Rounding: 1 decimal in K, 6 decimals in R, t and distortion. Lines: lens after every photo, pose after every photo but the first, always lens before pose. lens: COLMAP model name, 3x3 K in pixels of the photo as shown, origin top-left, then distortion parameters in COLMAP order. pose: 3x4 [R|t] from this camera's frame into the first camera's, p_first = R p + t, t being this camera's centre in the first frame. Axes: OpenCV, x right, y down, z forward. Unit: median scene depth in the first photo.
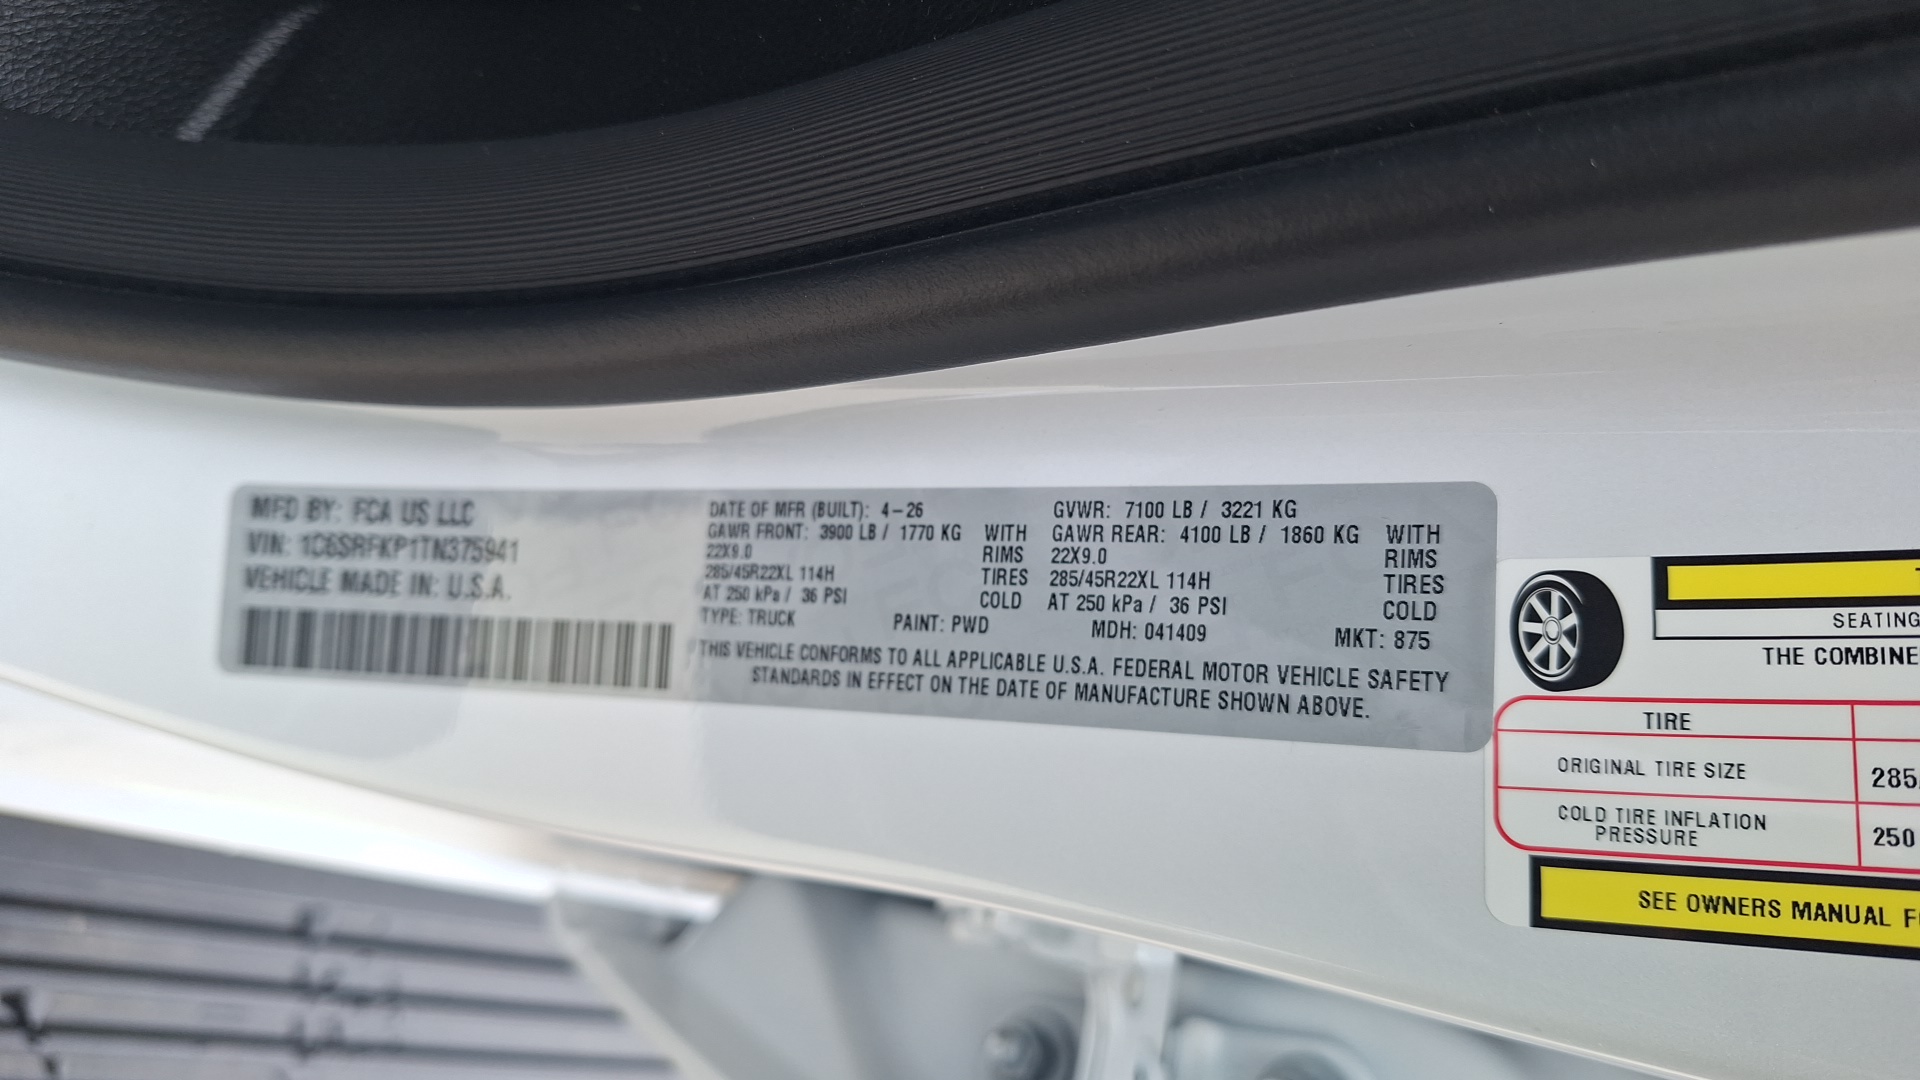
lens RADIAL K [[1322.8, 0, 958.6], [0, 1322.8, 537.7], [0, 0, 1]] dist [0.101250, -0.118975]
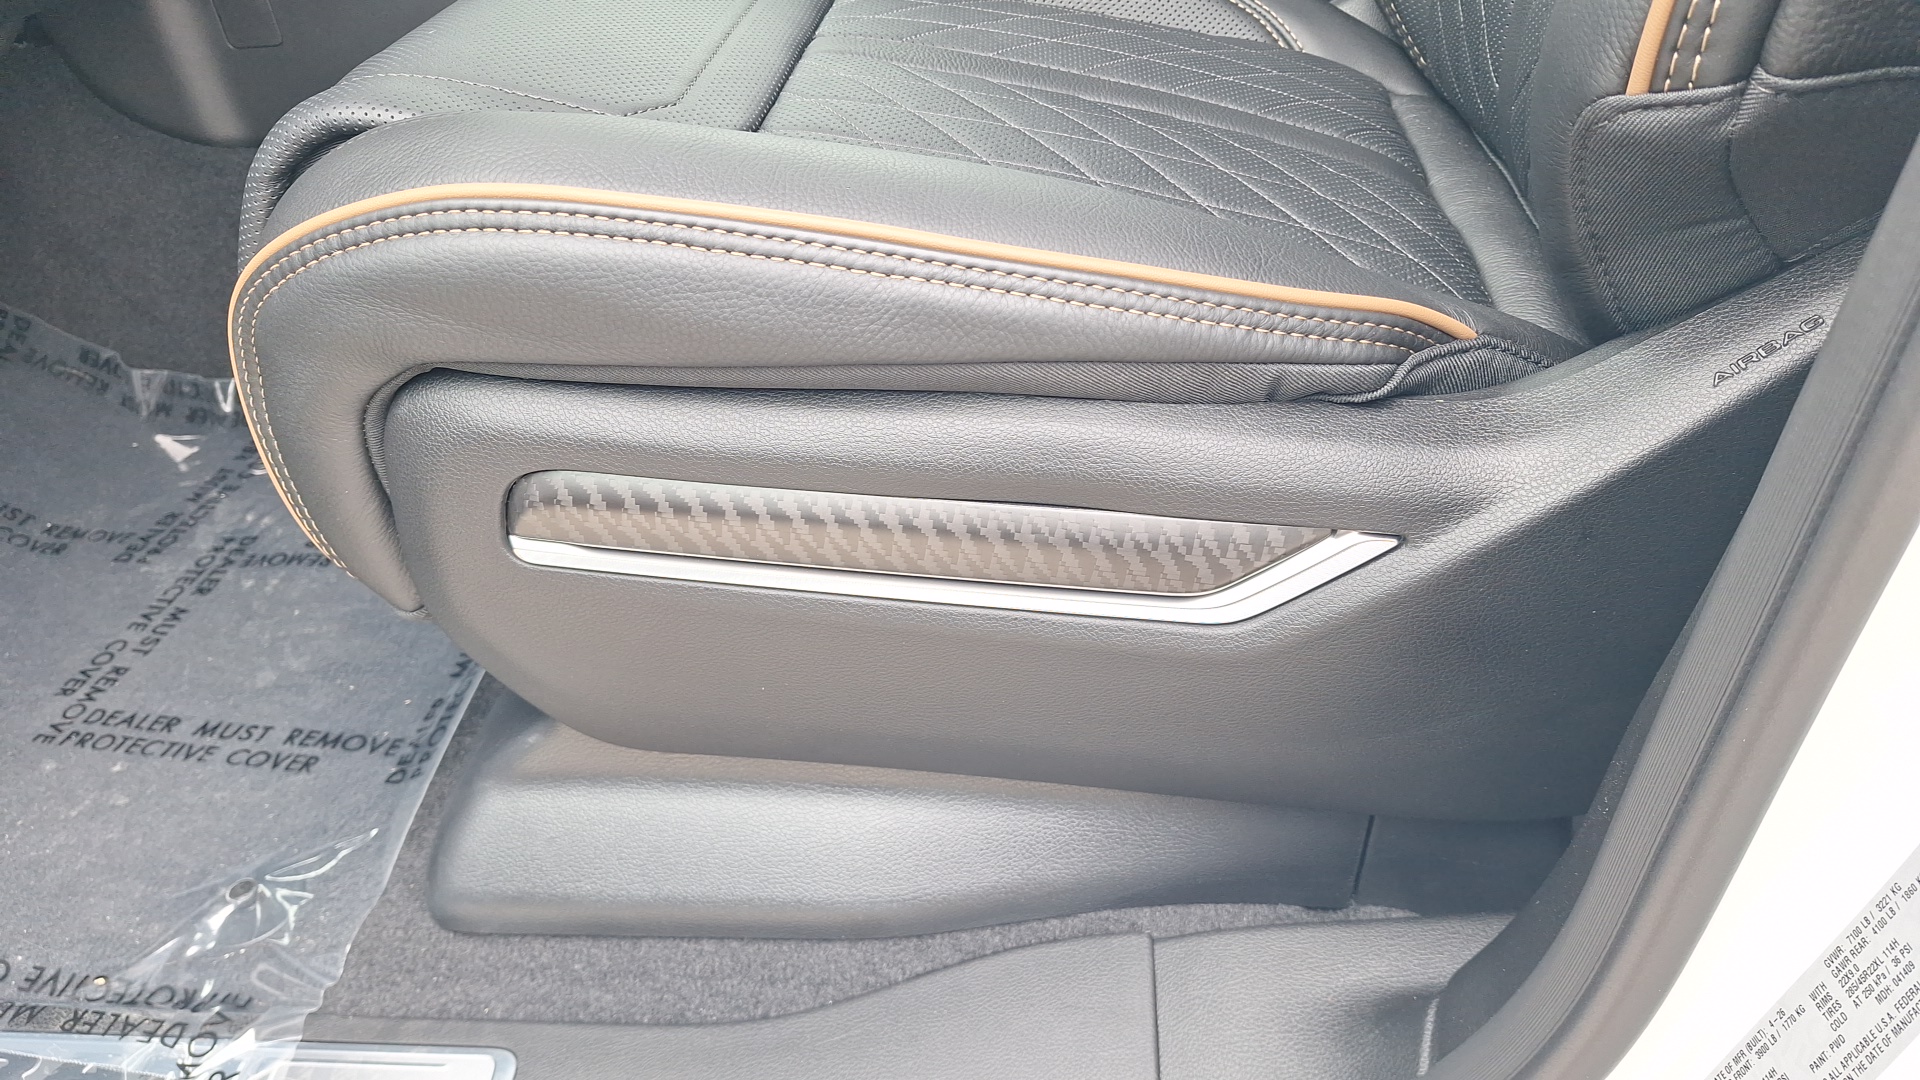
lens RADIAL K [[1322.8, 0, 958.6], [0, 1322.8, 537.7], [0, 0, 1]] dist [0.101250, -0.118975]
pose [[0.591182, -0.721553, -0.360368, 0.499610], [0.242761, 0.585280, -0.773637, 0.858308], [0.769137, 0.369877, 0.521172, -1.287687]]
